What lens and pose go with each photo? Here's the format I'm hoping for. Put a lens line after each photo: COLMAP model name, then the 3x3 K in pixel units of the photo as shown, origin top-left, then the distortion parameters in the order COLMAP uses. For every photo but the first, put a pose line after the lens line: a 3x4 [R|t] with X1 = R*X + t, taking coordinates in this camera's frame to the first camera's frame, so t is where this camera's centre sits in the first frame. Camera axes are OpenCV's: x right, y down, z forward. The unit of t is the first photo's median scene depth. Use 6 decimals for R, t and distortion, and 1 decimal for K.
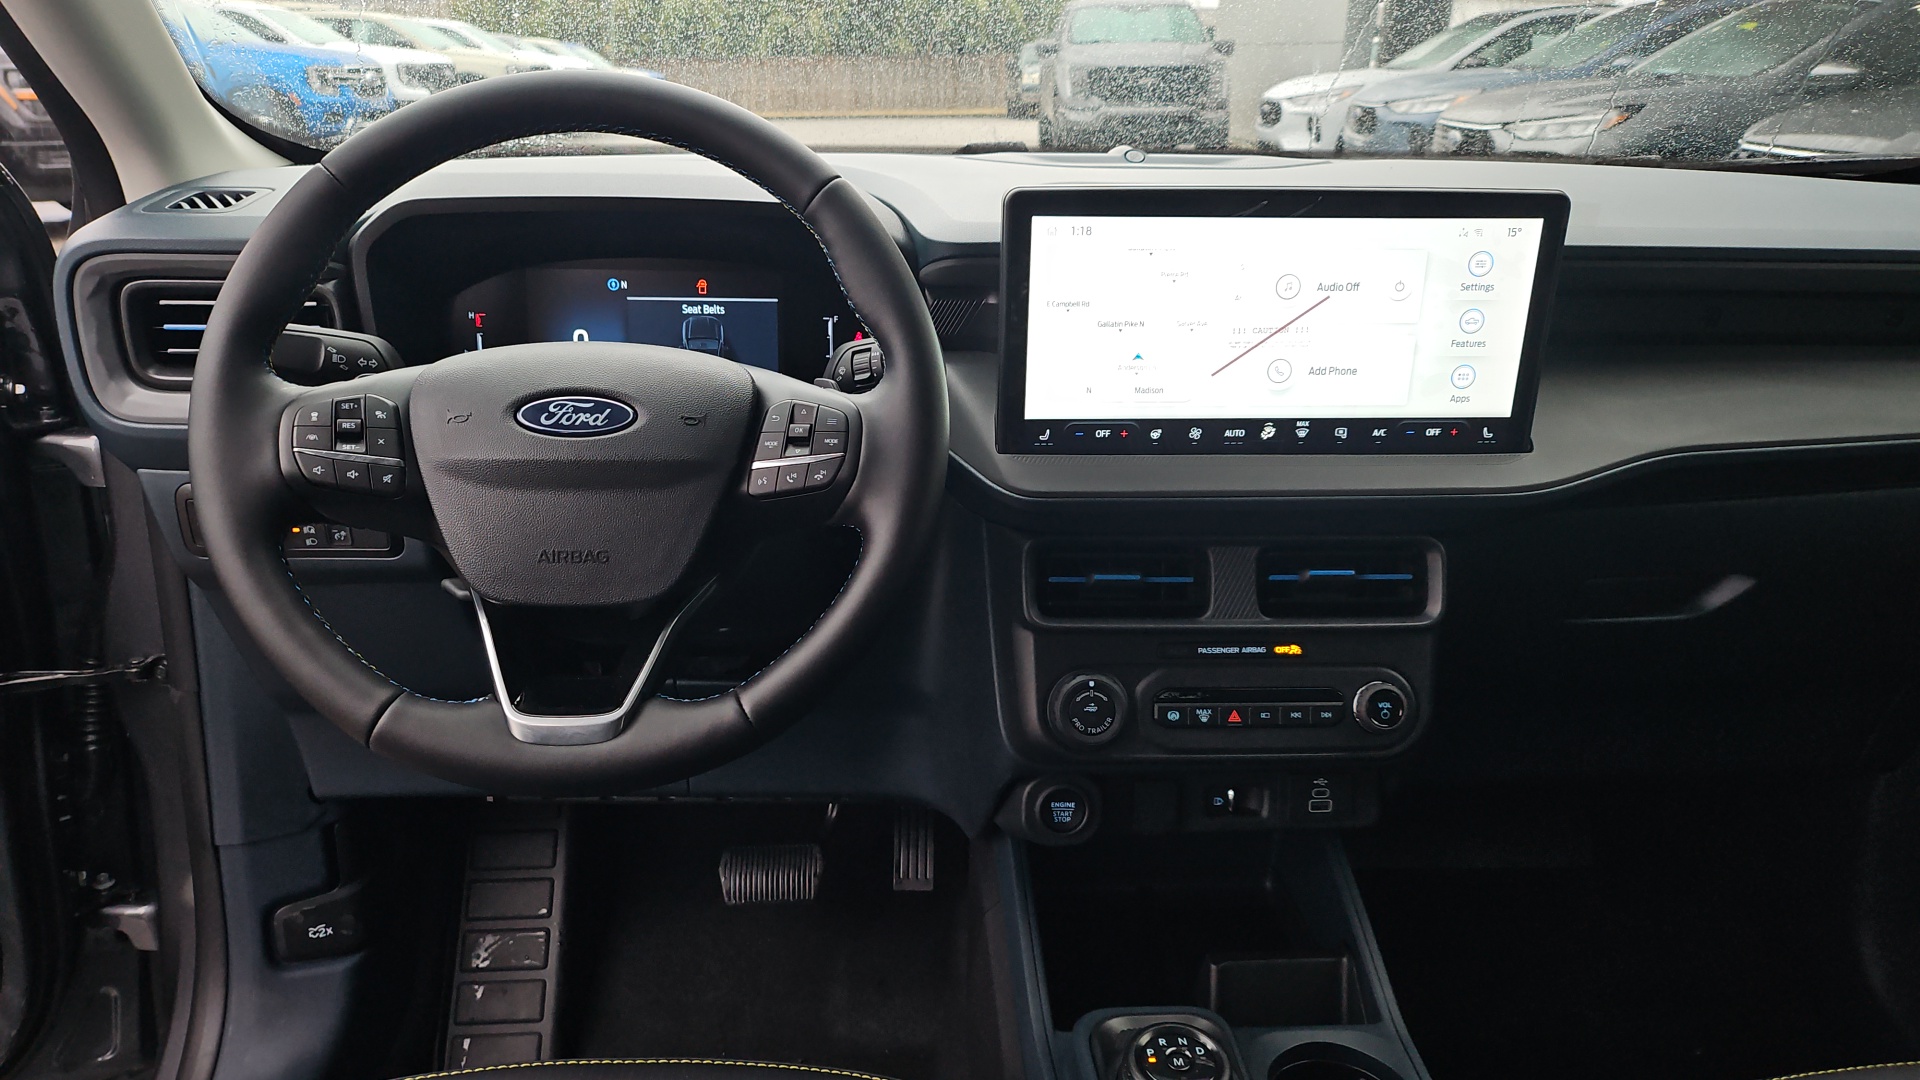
lens RADIAL K [[1250.0, 0, 960.0], [0, 1250.0, 540.0], [0, 0, 1]] dist [0.001223, -0.000090]
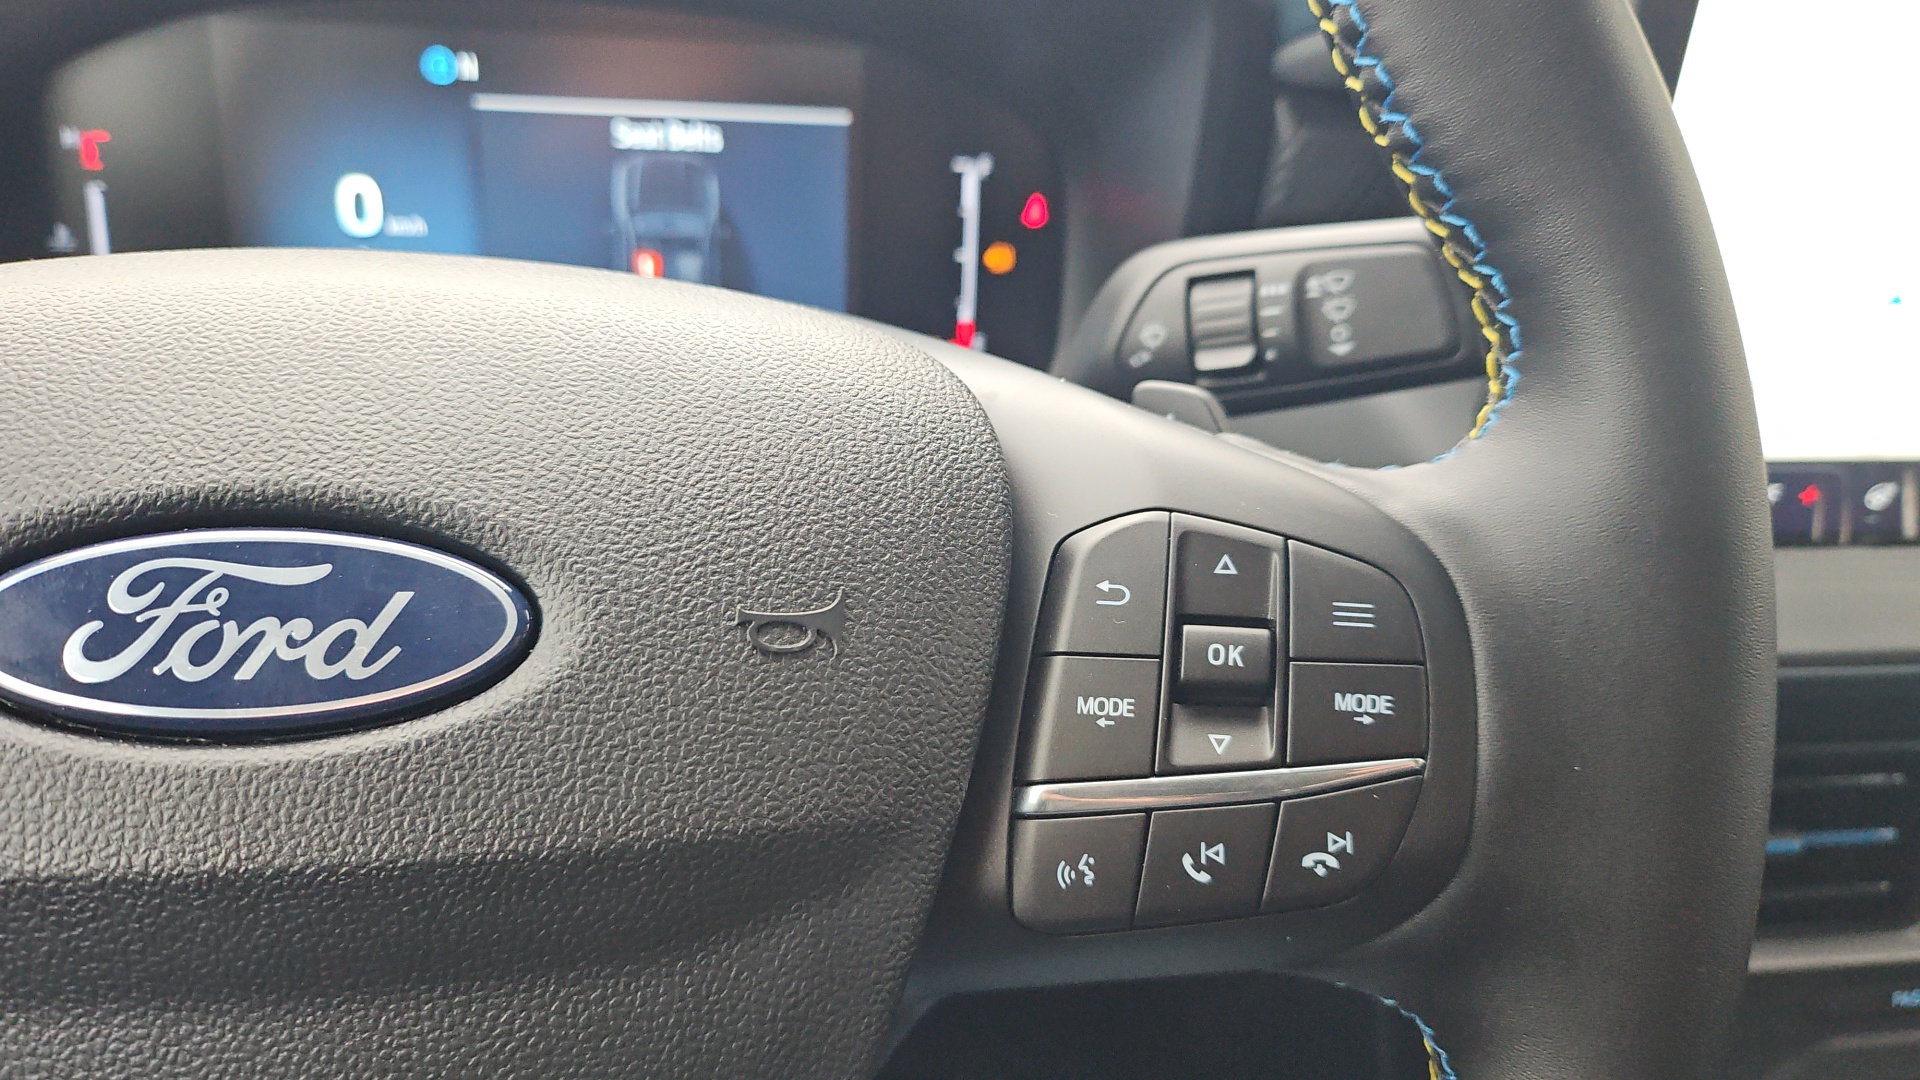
lens RADIAL K [[1361.9, 0, 960.0], [0, 1361.9, 540.0], [0, 0, 1]] dist [0.000290, -0.038769]
pose [[0.996988, 0.003982, 0.077450, -0.199032], [-0.011387, 0.995373, 0.095408, -0.133474], [-0.076712, -0.096003, 0.992421, 0.744355]]
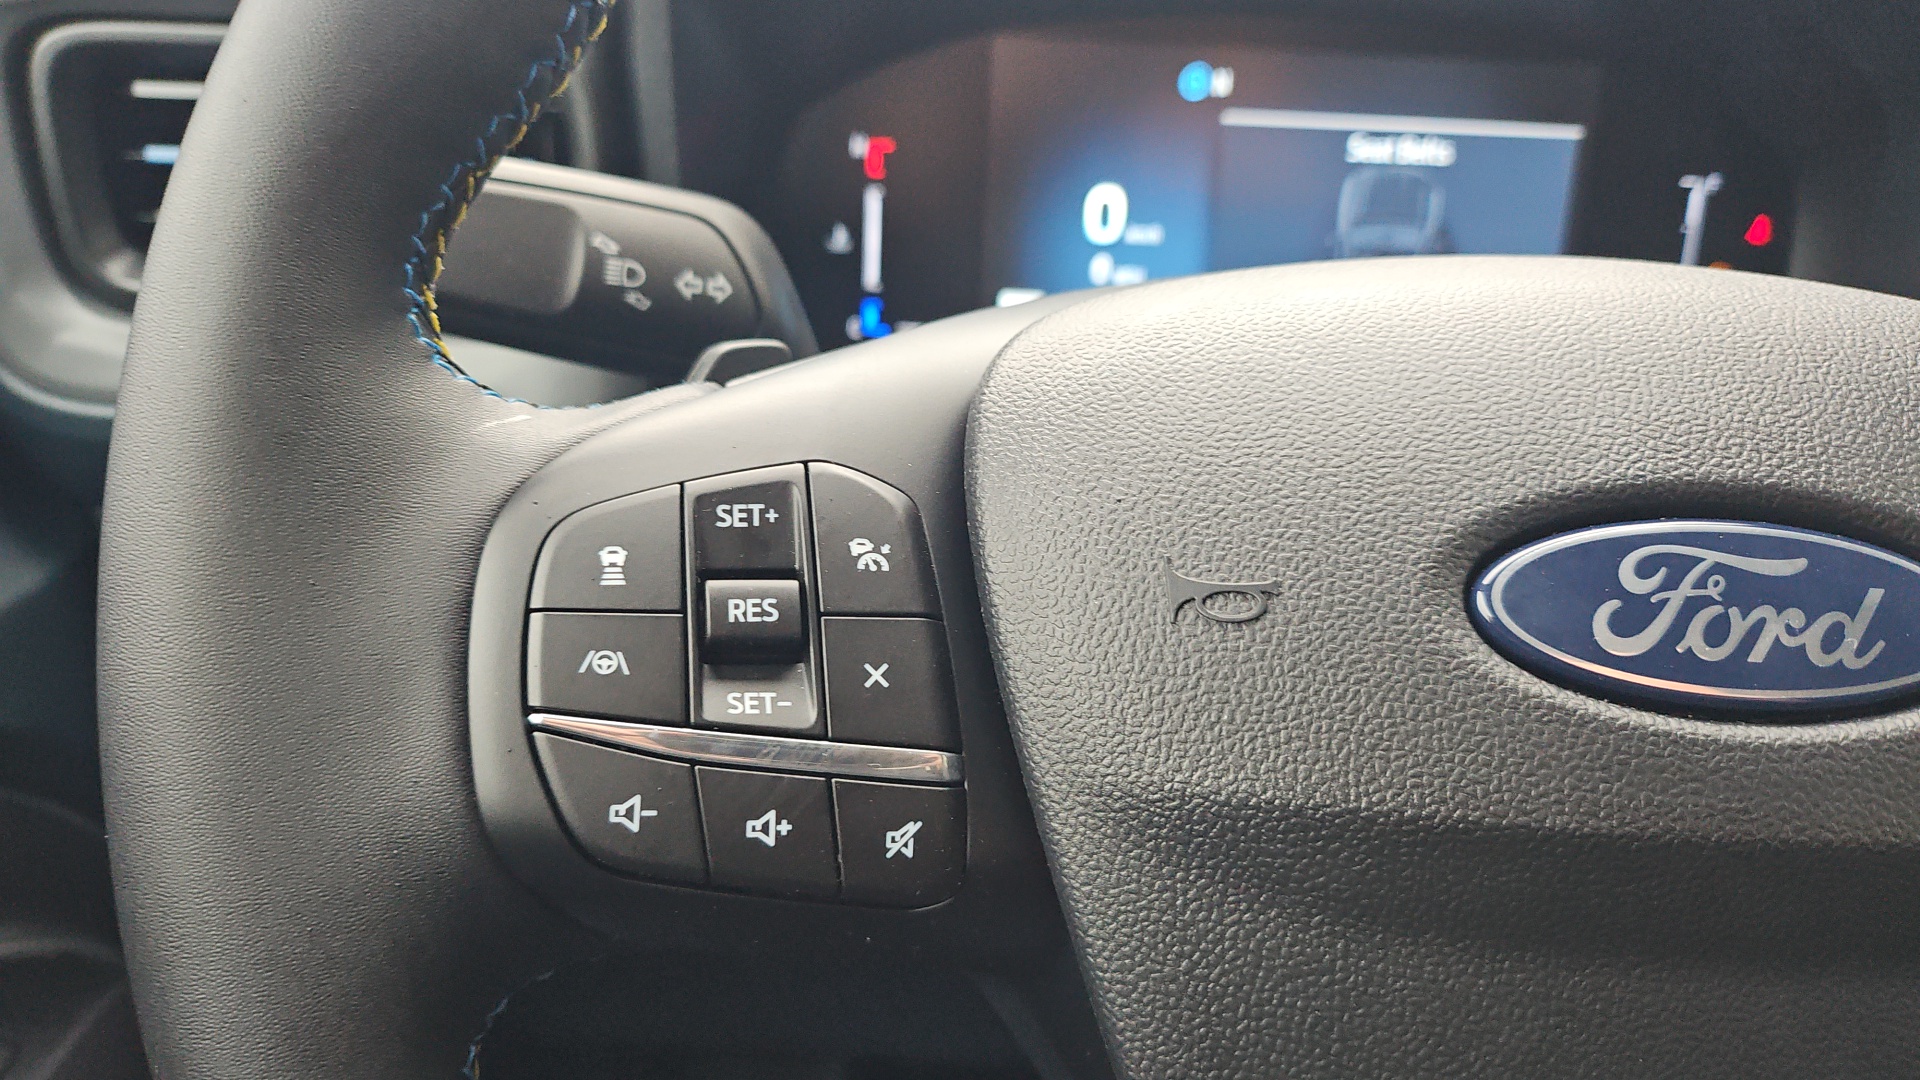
lens RADIAL K [[1361.9, 0, 960.0], [0, 1361.9, 540.0], [0, 0, 1]] dist [0.000290, -0.038769]
pose [[0.992900, 0.057741, -0.103998, -0.408511], [-0.048175, 0.994570, 0.092250, -0.124701], [0.108760, -0.086585, 0.990290, 0.725244]]
